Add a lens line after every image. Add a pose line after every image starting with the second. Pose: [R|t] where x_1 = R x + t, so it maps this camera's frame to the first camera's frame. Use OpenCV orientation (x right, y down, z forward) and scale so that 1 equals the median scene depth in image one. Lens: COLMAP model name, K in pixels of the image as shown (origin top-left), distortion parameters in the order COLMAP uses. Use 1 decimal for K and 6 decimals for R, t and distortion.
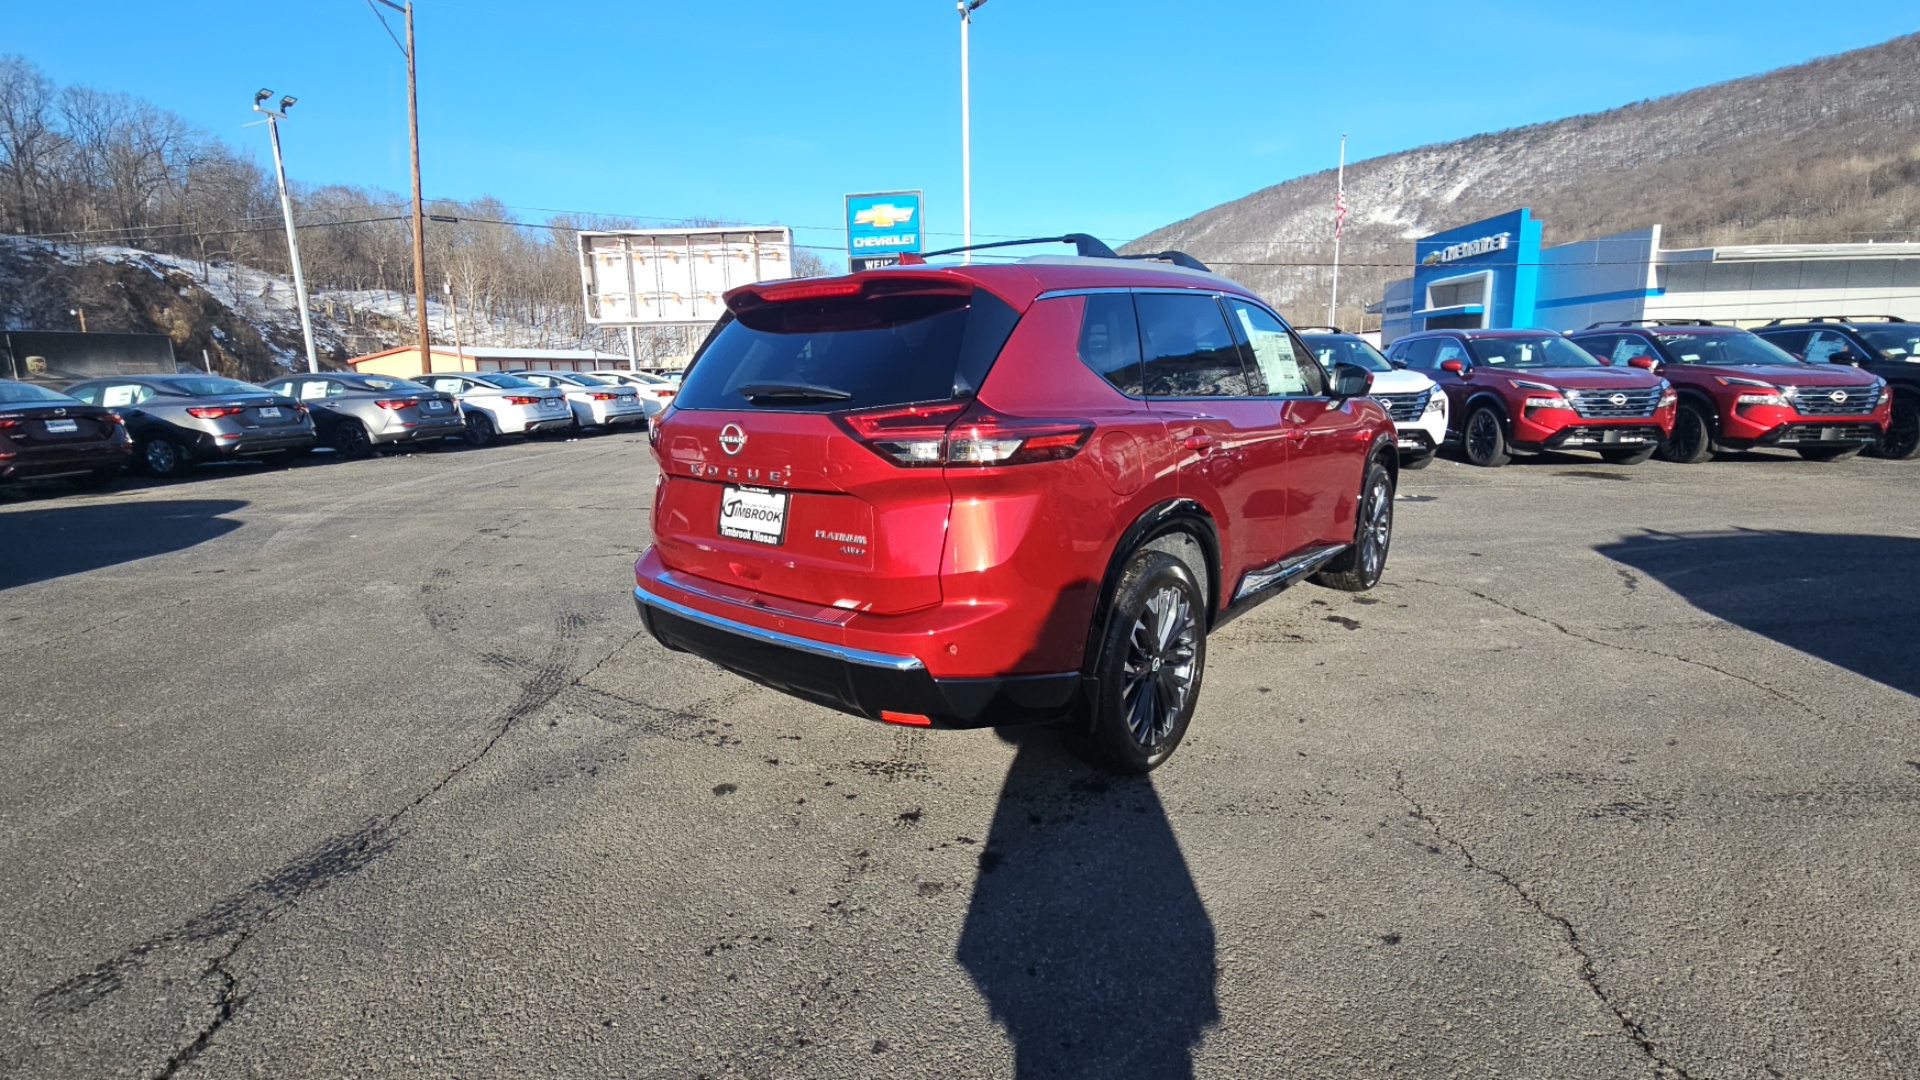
lens RADIAL K [[857.6, 0, 957.0], [0, 857.6, 534.4], [0, 0, 1]] dist [0.016345, -0.010690]
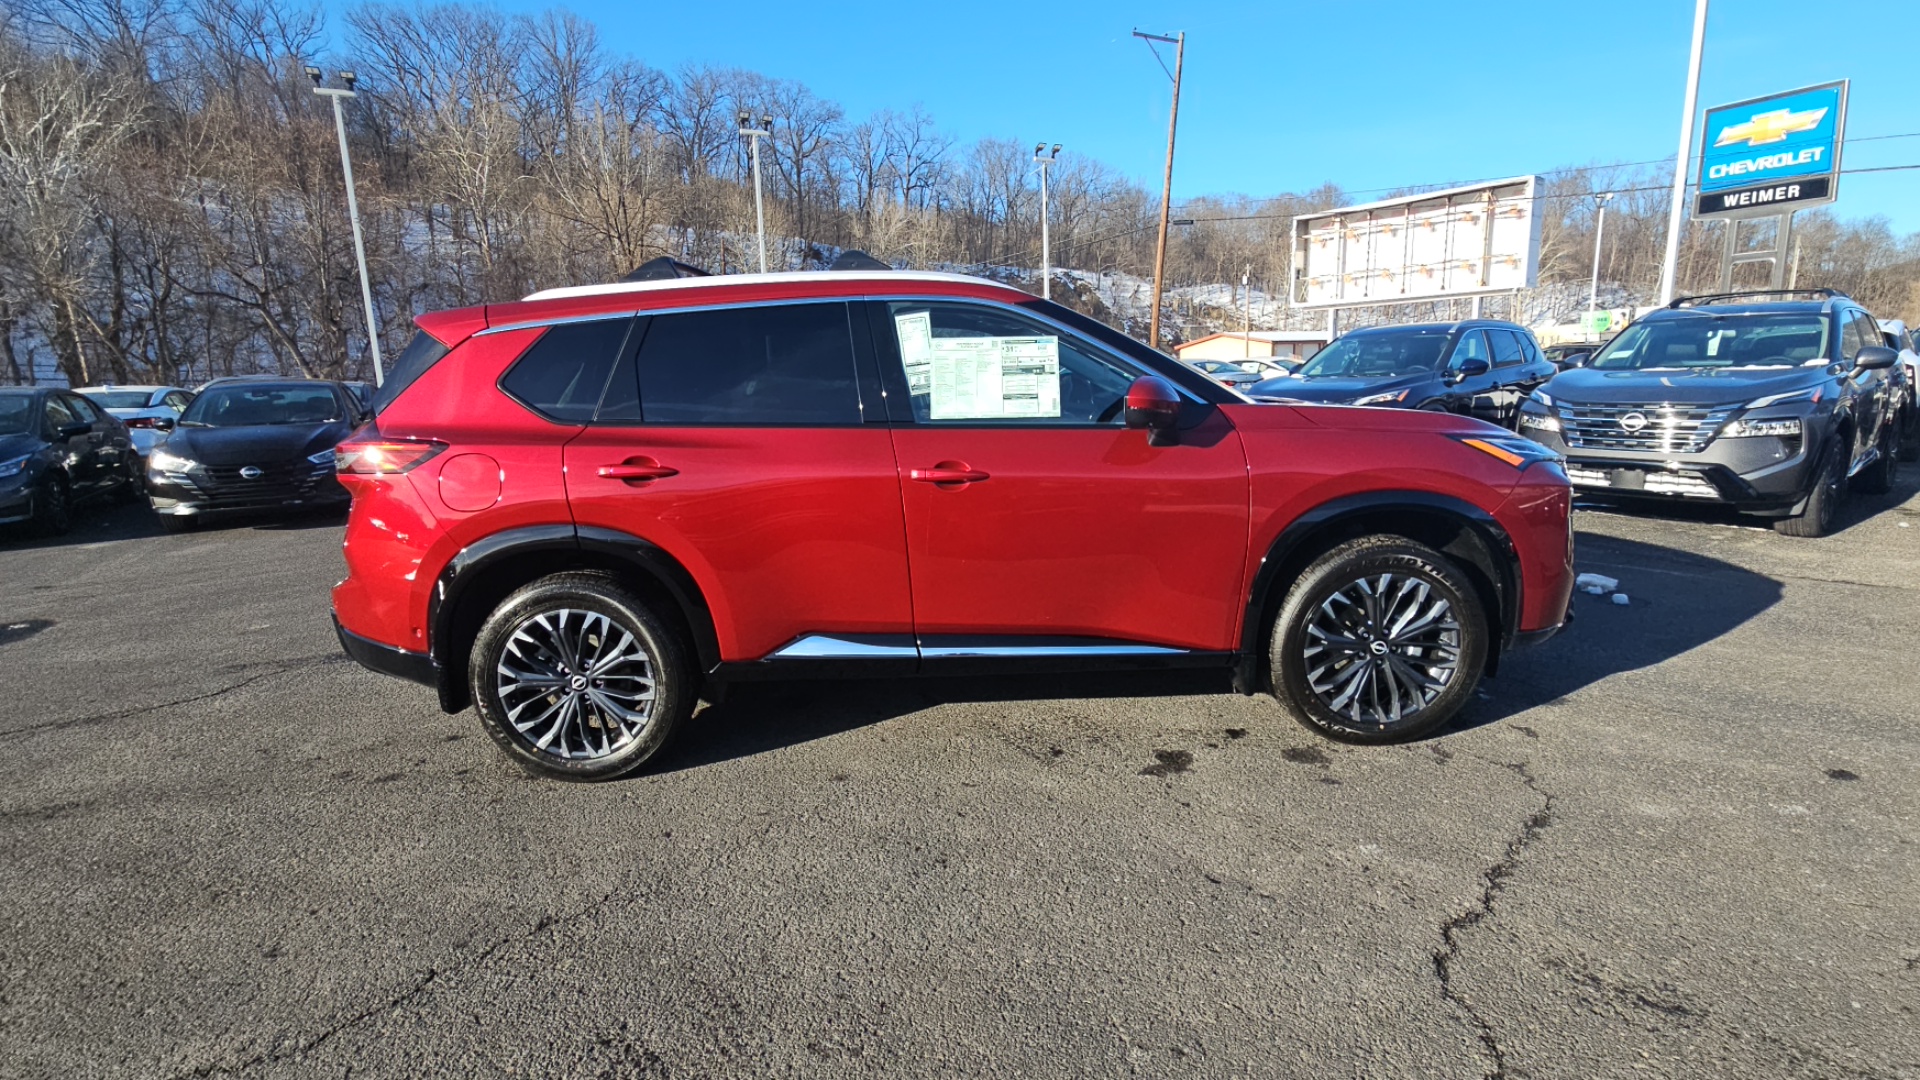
lens RADIAL K [[857.6, 0, 957.0], [0, 857.6, 534.4], [0, 0, 1]] dist [0.016345, -0.010690]
pose [[0.635713, 0.143497, -0.758471, 1.364014], [-0.126621, 0.988645, 0.080916, -0.178011], [0.761470, 0.044599, 0.646664, 0.713969]]
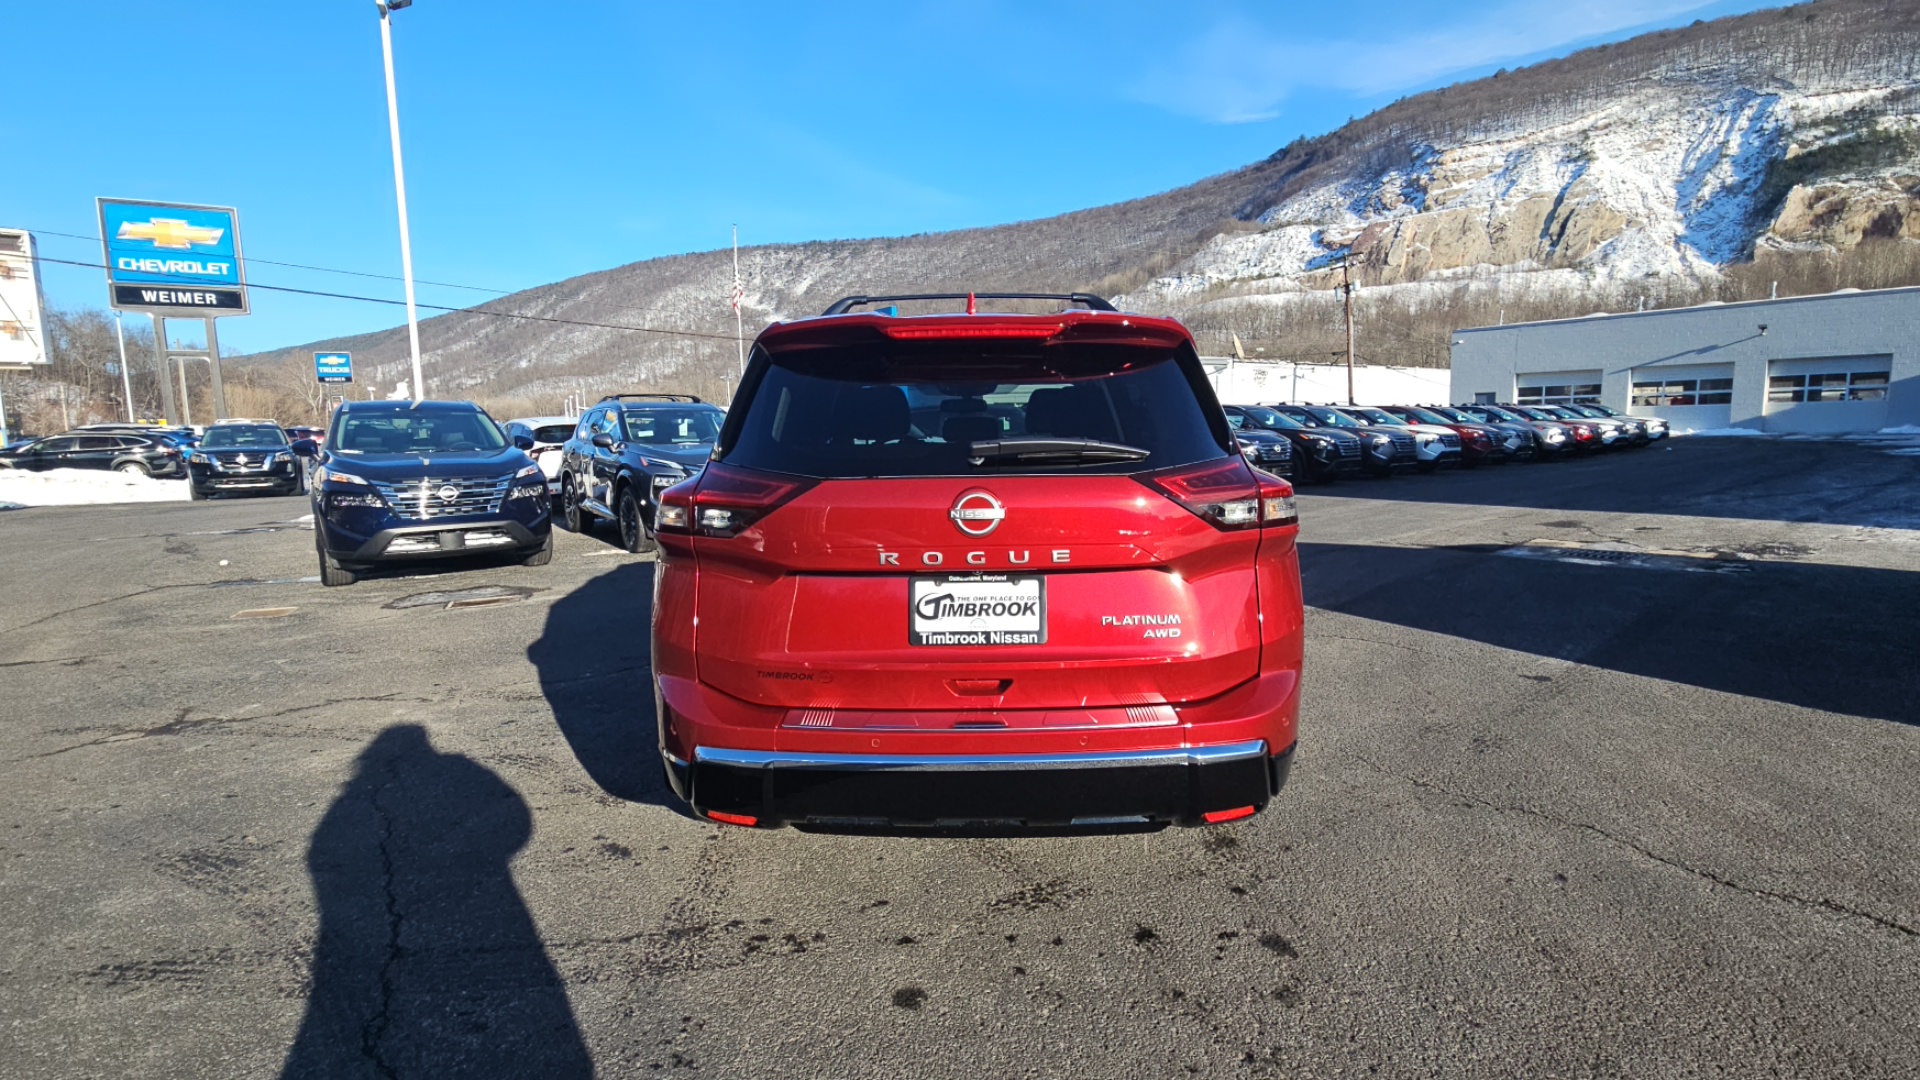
lens RADIAL K [[857.6, 0, 957.0], [0, 857.6, 534.4], [0, 0, 1]] dist [0.016345, -0.010690]
pose [[0.778760, -0.071963, 0.623180, -0.705681], [0.119959, 0.992150, -0.035337, -0.064180], [-0.615745, 0.102275, 0.781279, 0.393317]]
